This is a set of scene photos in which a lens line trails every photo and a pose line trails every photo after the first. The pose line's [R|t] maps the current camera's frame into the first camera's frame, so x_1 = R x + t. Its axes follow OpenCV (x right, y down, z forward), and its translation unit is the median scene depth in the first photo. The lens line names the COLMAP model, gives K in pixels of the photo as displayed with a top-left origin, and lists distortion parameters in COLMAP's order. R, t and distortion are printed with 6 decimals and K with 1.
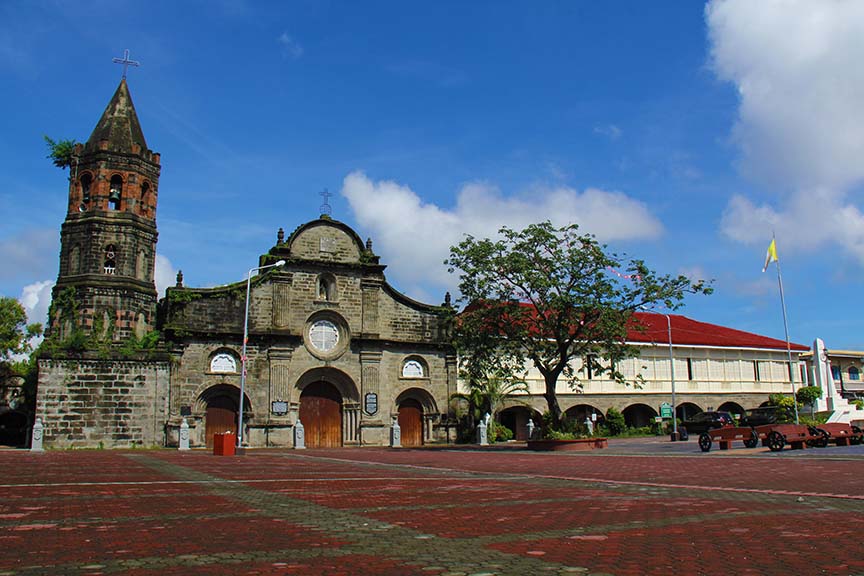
lens RADIAL K [[705.3, 0, 432.0], [0, 705.3, 288.0], [0, 0, 1]] dist [-0.183742, 0.148861]
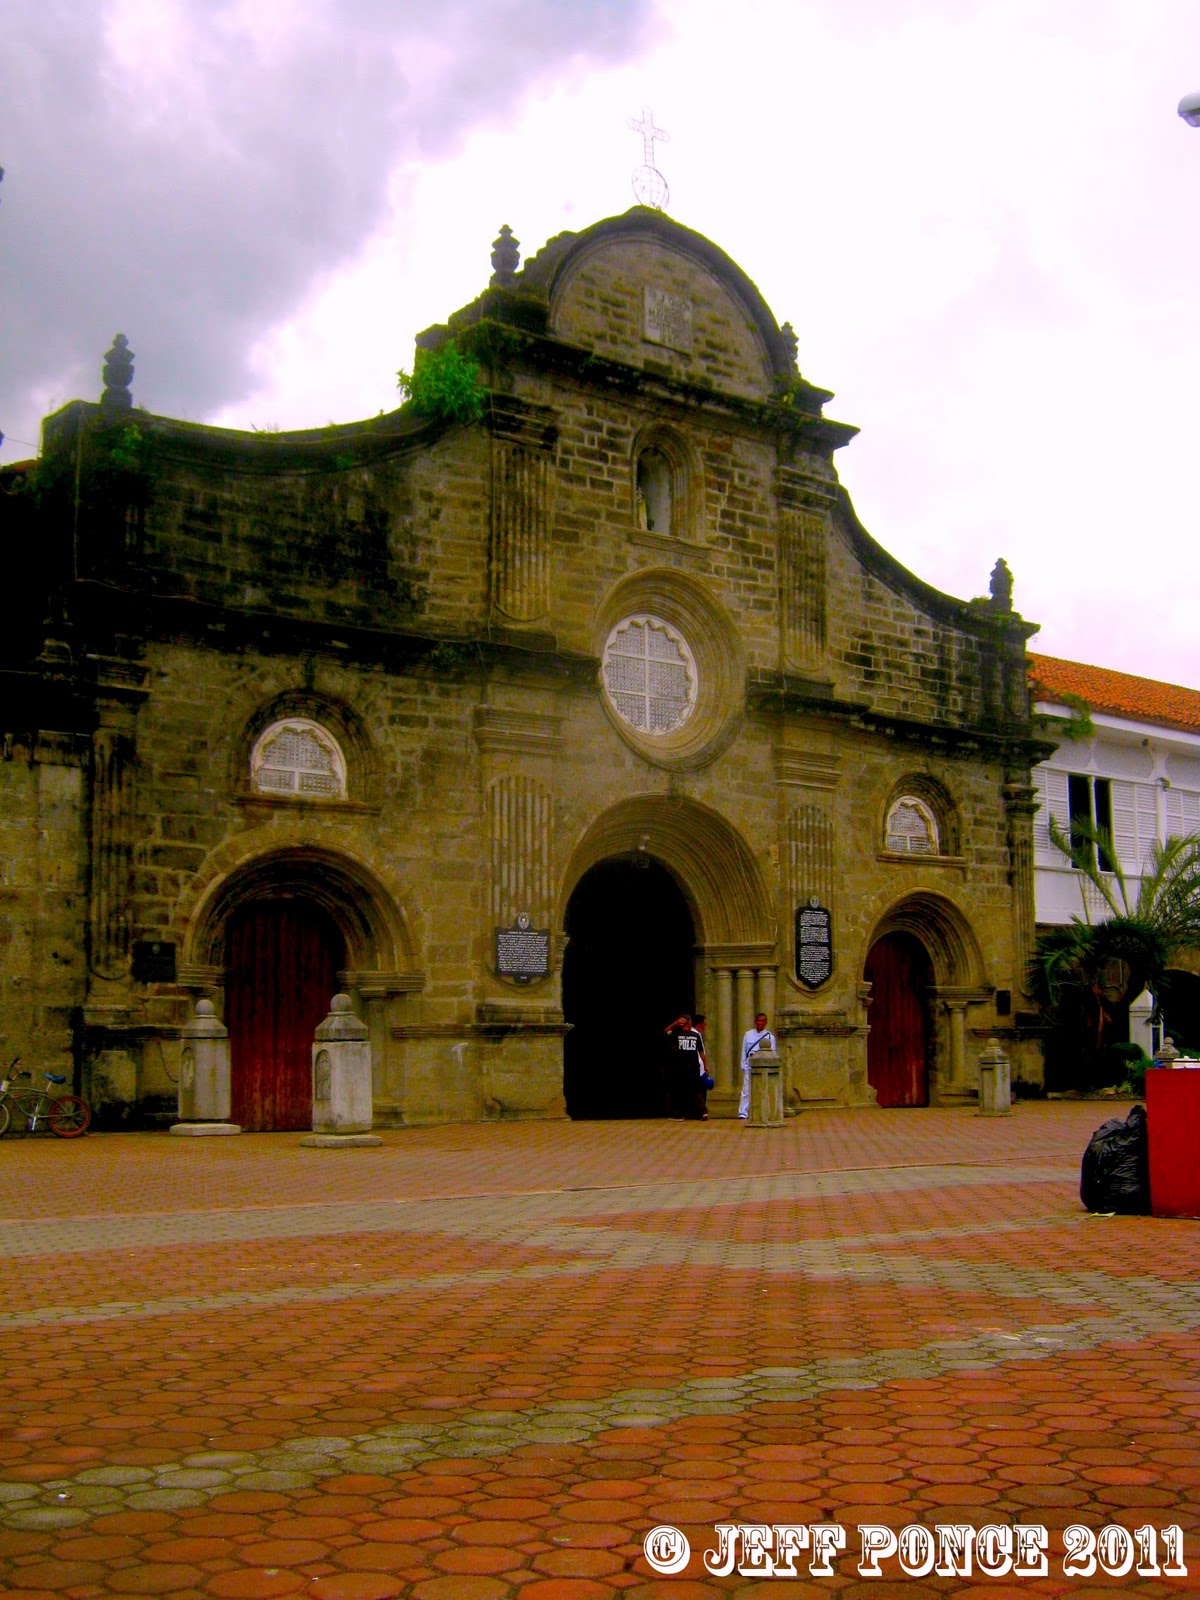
lens RADIAL K [[1756.4, 0, 582.1], [0, 1756.4, 822.4], [0, 0, 1]] dist [-0.107144, 0.062117]
pose [[0.984113, 0.032827, 0.174481, -0.310714], [-0.044365, 0.997049, 0.062644, 0.089610], [-0.171910, -0.069389, 0.982666, 0.414457]]
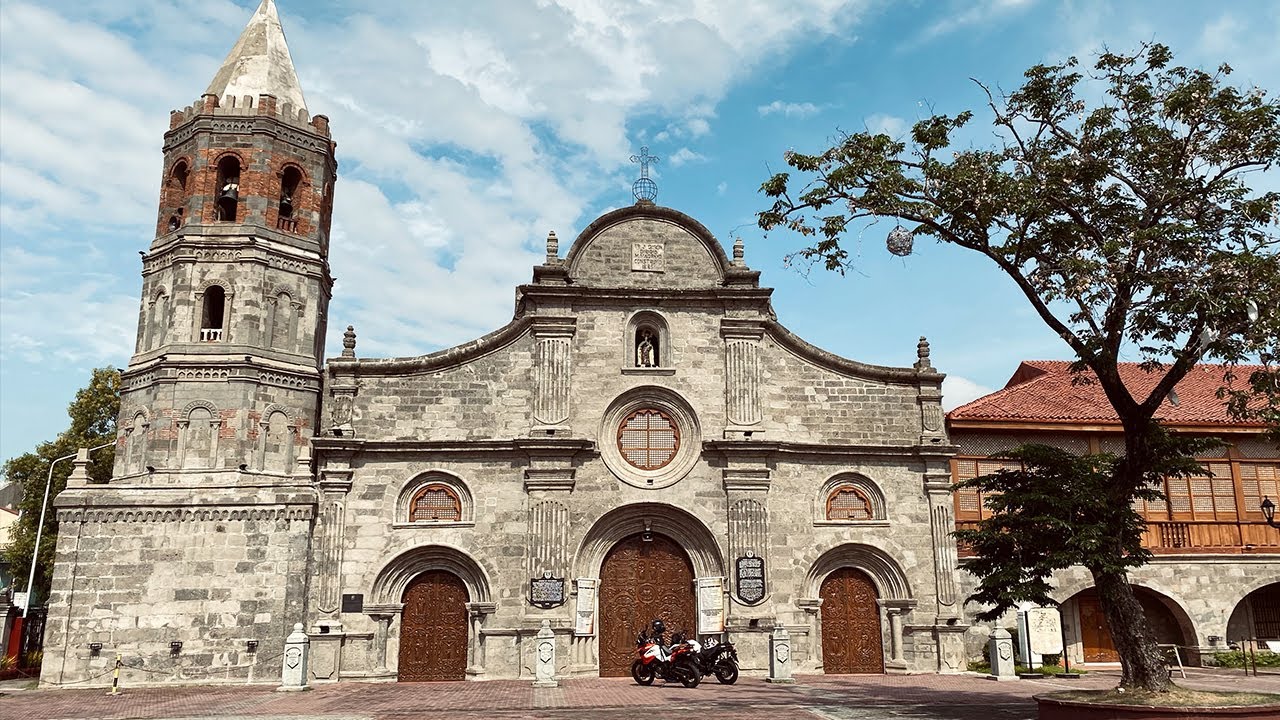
lens RADIAL K [[1047.1, 0, 679.9], [0, 1047.1, 337.1], [0, 0, 1]] dist [0.093615, -0.176147]
pose [[0.934713, -0.088098, -0.344311, 0.136275], [0.065815, 0.994941, -0.075904, 0.058923], [0.349256, 0.048288, 0.935782, 0.347102]]
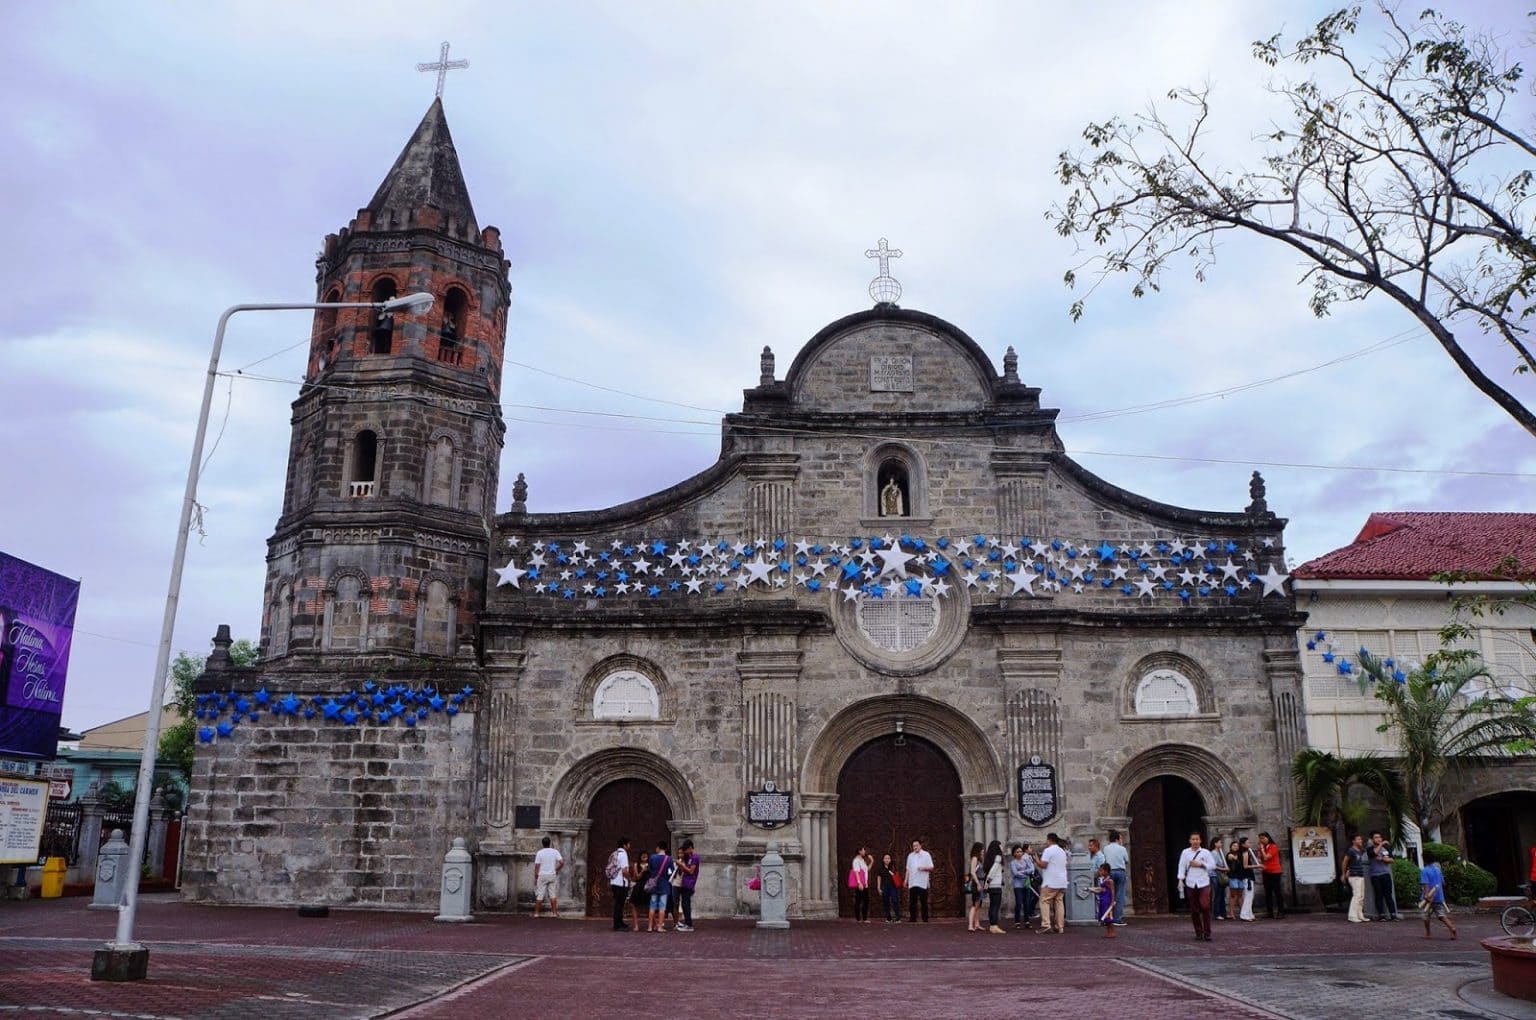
lens RADIAL K [[1162.7, 0, 771.1], [0, 1162.7, 527.5], [0, 0, 1]] dist [-0.169719, 0.104214]
pose [[0.876551, -0.109969, -0.468578, 0.086660], [0.076962, 0.993046, -0.089084, 0.079723], [0.475116, 0.042025, 0.878919, 0.465111]]
